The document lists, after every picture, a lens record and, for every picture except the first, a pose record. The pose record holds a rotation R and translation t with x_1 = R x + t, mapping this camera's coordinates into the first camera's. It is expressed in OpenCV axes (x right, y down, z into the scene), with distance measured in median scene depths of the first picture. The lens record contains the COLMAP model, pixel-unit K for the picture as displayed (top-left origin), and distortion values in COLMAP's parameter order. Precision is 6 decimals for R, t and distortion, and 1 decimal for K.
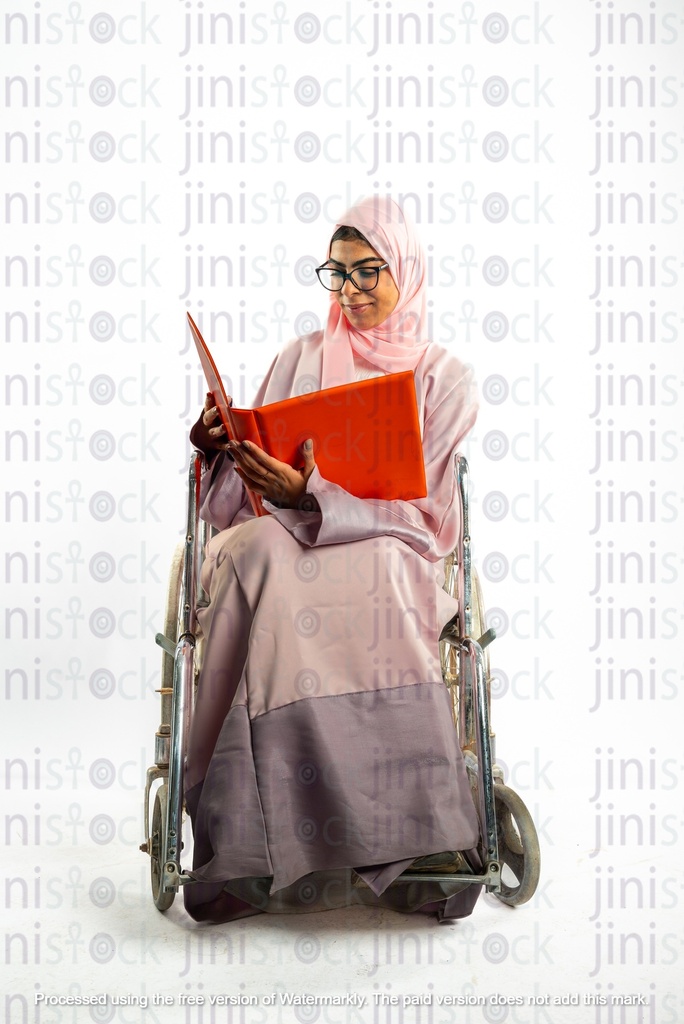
lens RADIAL K [[475.3, 0, 342.0], [0, 475.3, 512.0], [0, 0, 1]] dist [0.000306, 0.000045]
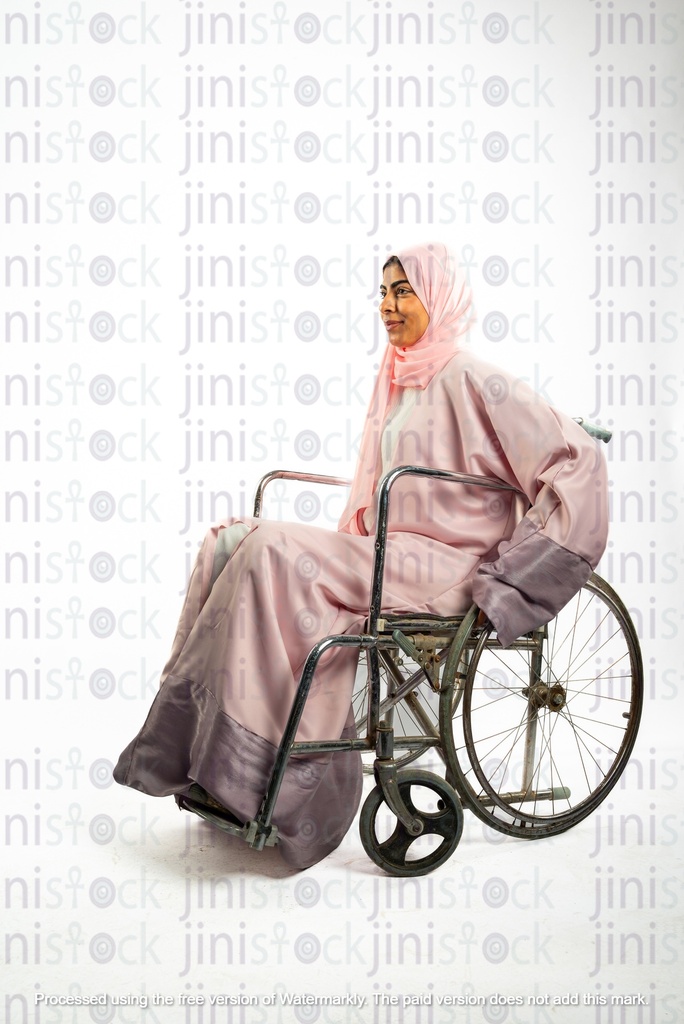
lens RADIAL K [[475.3, 0, 342.0], [0, 475.3, 512.0], [0, 0, 1]] dist [0.000306, 0.000045]
pose [[1.000000, 0.000005, -0.000009, -0.000027], [-0.000005, 1.000000, 0.000021, -0.378195], [0.000009, -0.000021, 1.000000, 0.000099]]
